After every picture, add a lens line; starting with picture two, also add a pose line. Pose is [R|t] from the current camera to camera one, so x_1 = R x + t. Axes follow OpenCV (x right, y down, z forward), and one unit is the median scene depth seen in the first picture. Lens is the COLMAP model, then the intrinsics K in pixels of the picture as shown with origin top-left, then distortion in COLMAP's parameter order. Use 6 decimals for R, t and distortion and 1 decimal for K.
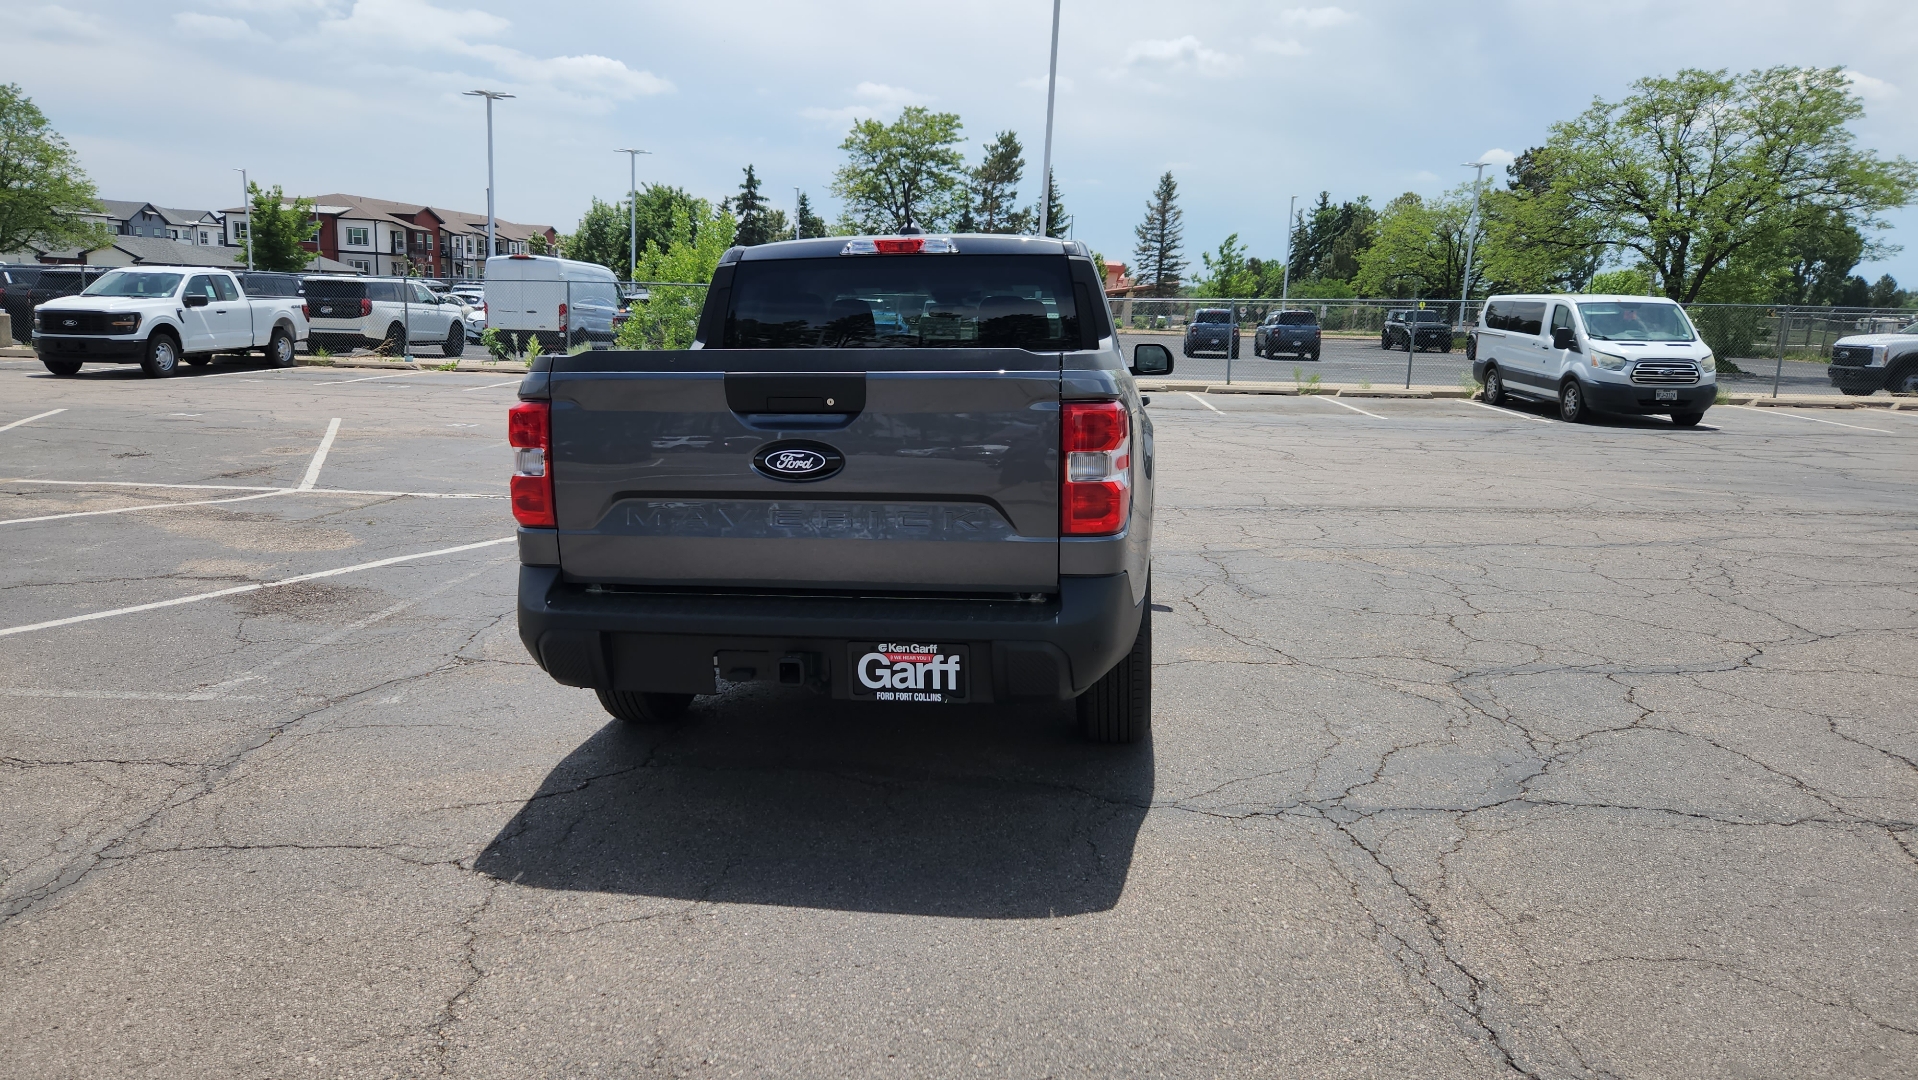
lens RADIAL K [[1288.5, 0, 910.1], [0, 1288.5, 520.6], [0, 0, 1]] dist [0.071691, -0.056914]
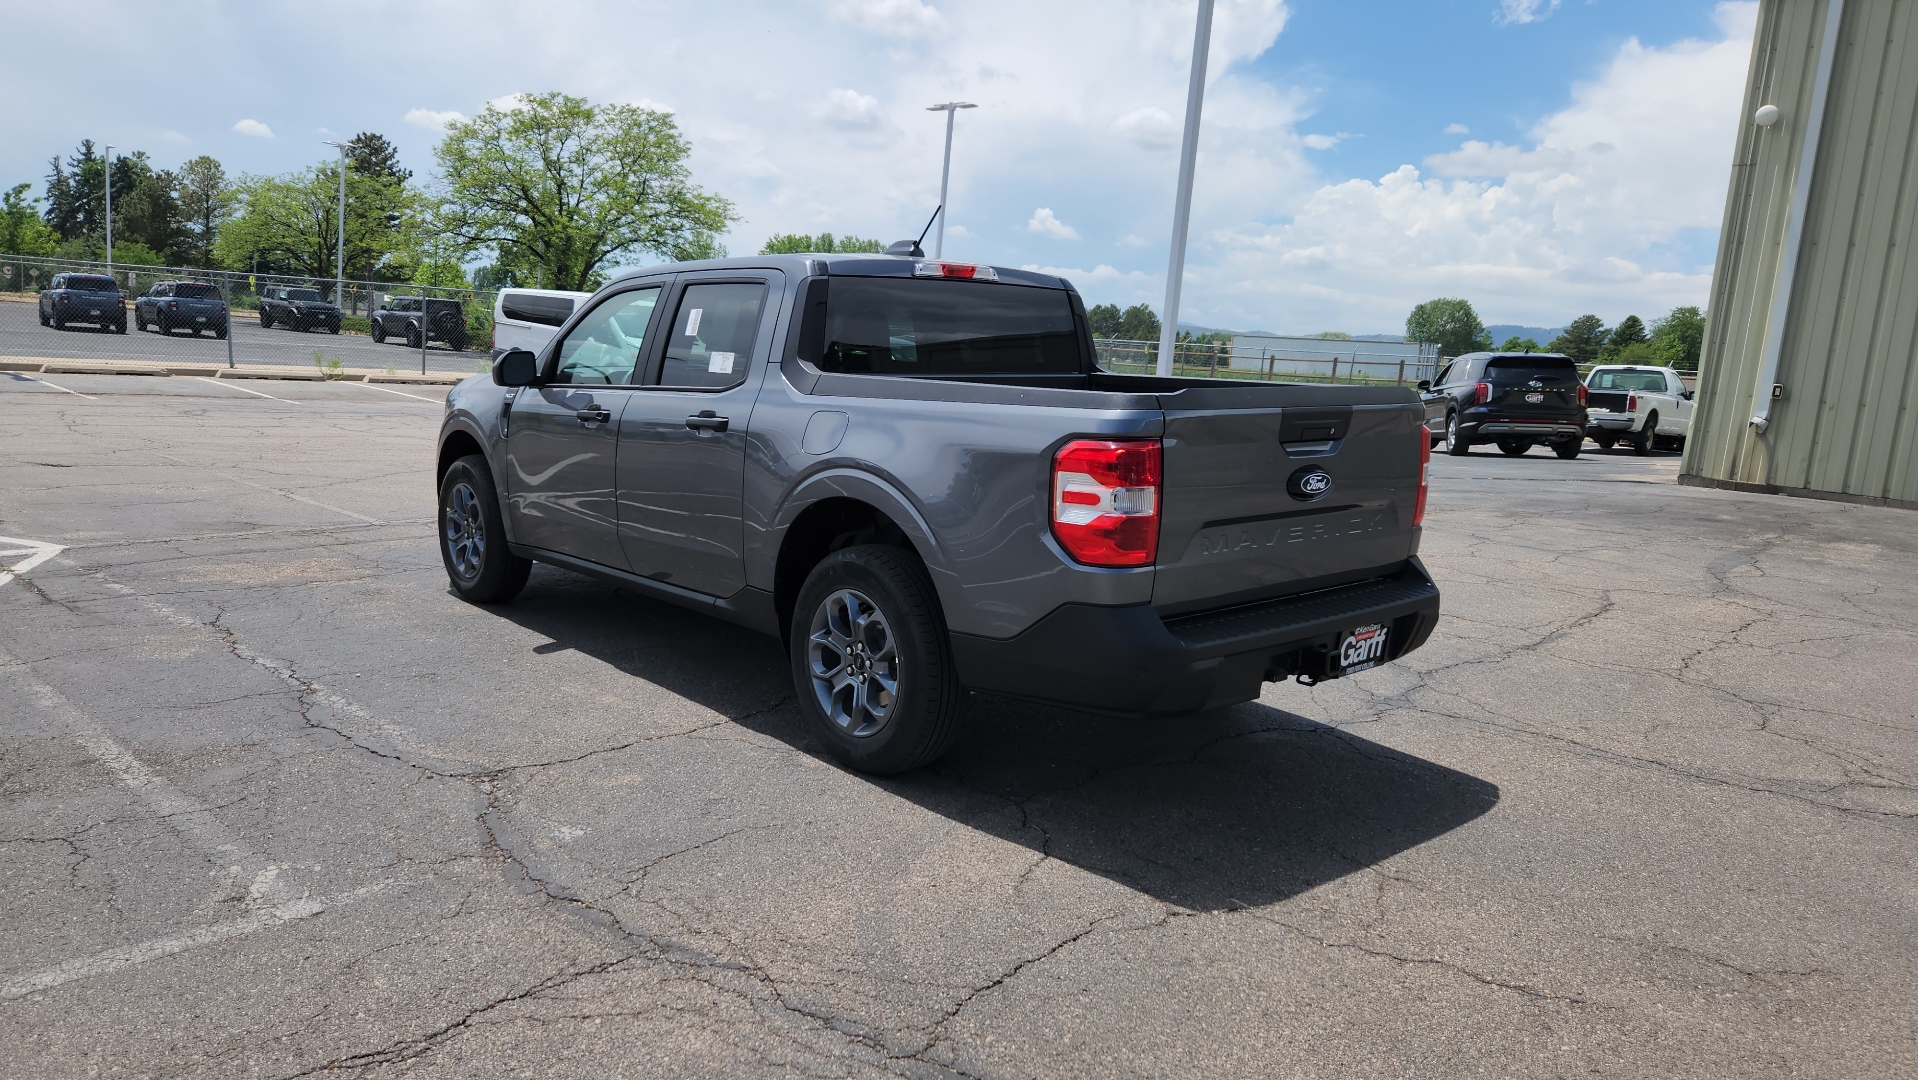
lens RADIAL K [[1288.5, 0, 923.2], [0, 1288.5, 521.9], [0, 0, 1]] dist [0.071691, -0.056914]
pose [[0.640120, -0.084607, 0.763602, -0.117667], [0.071493, 0.996165, 0.050443, -0.009254], [-0.764941, 0.022303, 0.643714, 0.050464]]
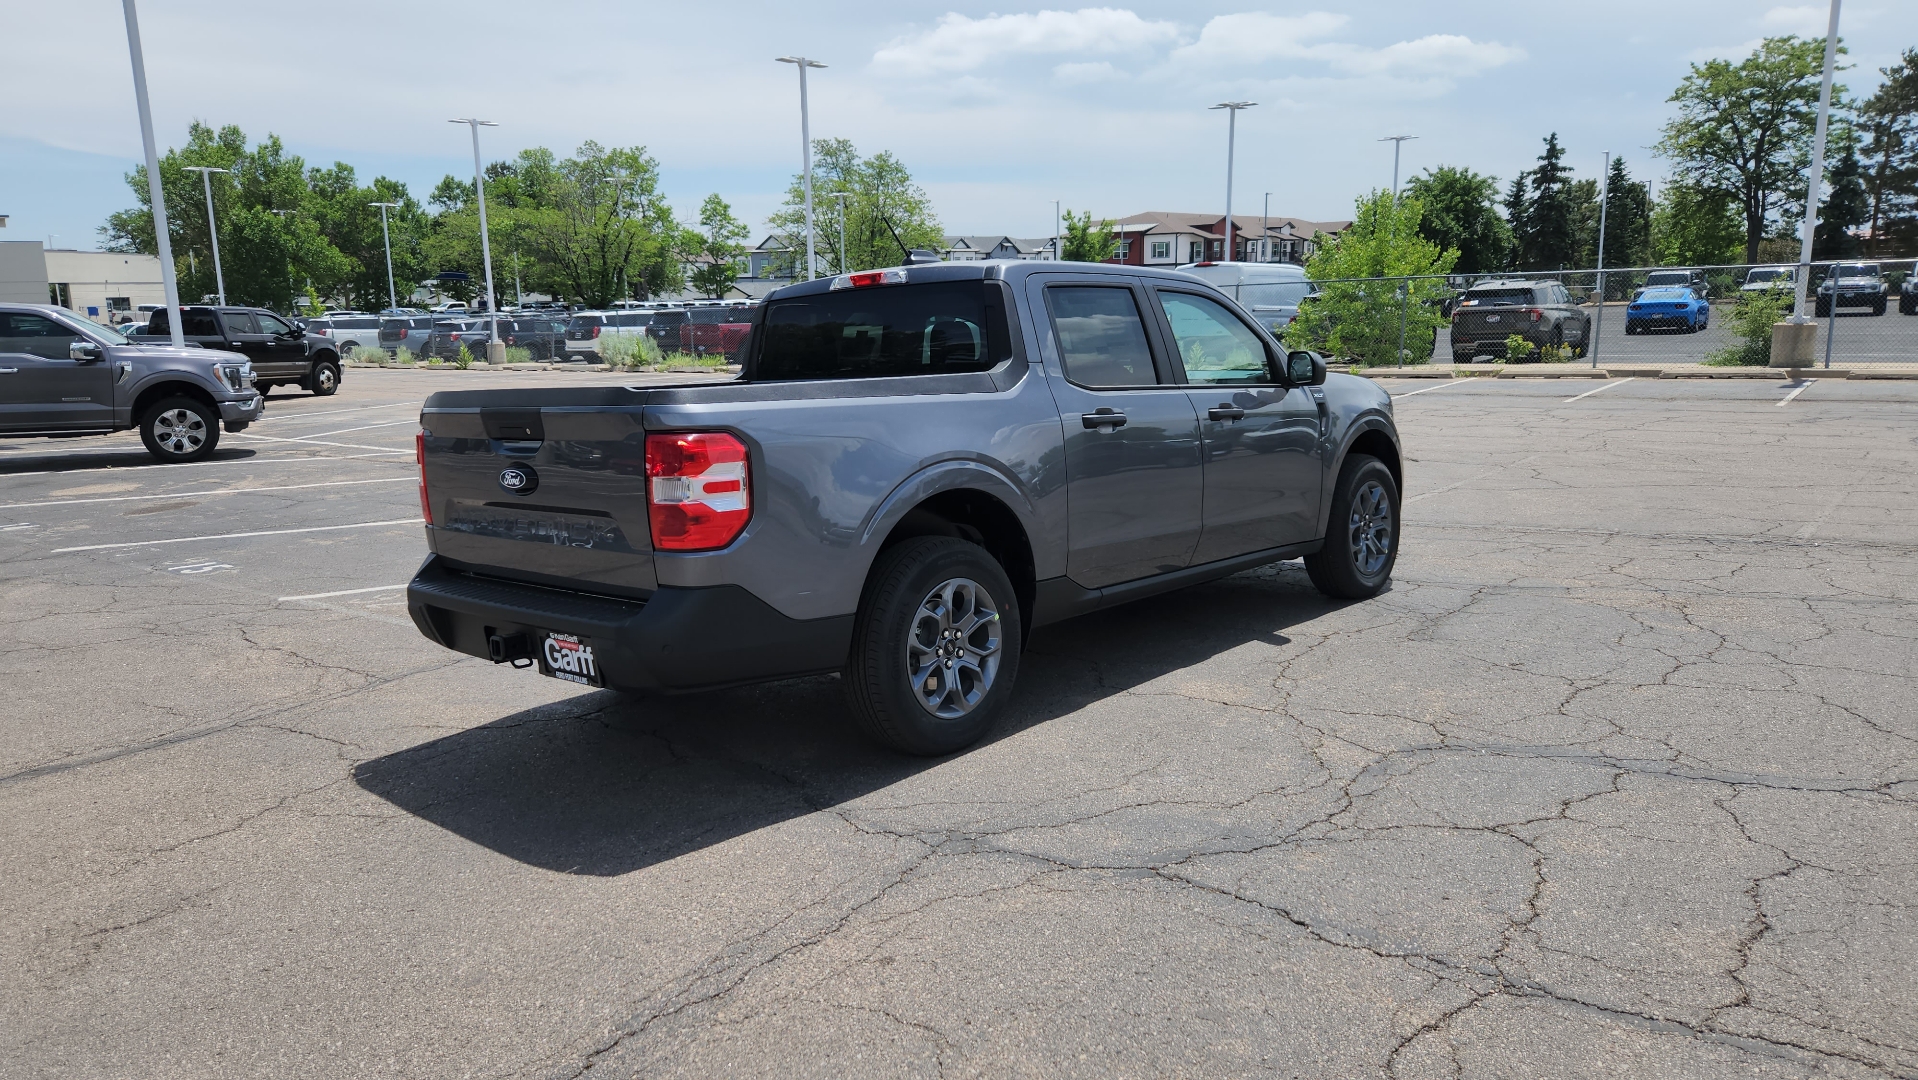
lens RADIAL K [[1285.0, 0, 924.9], [0, 1285.0, 523.3], [0, 0, 1]] dist [0.066977, -0.049103]
pose [[0.827567, 0.042201, -0.559778, 0.091213], [-0.039718, 0.999073, 0.016602, -0.003818], [0.559960, 0.008494, 0.828476, 0.018526]]
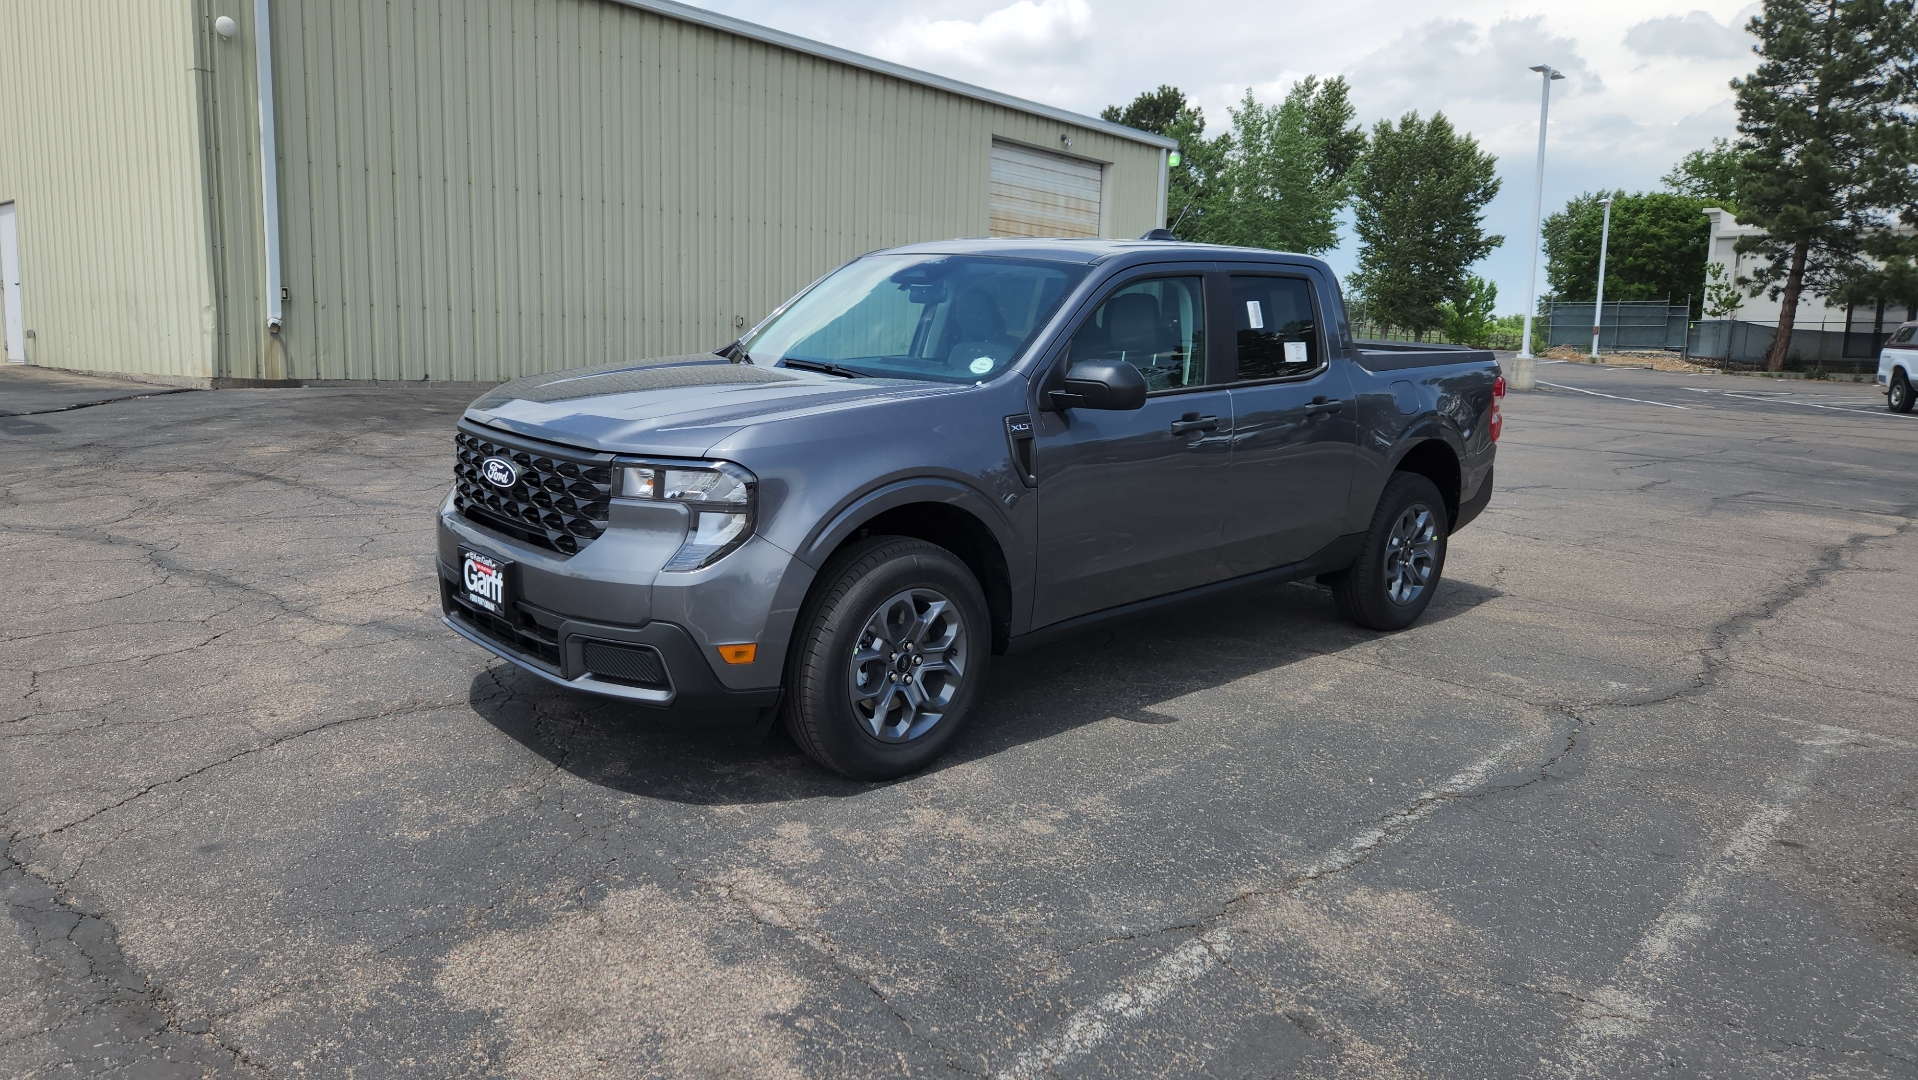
lens RADIAL K [[1288.2, 0, 912.3], [0, 1288.2, 517.5], [0, 0, 1]] dist [0.066907, -0.052149]
pose [[-0.784631, -0.136041, 0.604853, -0.082523], [0.049643, 0.958708, 0.280026, -0.047662], [-0.617972, 0.249744, -0.745479, 0.306209]]
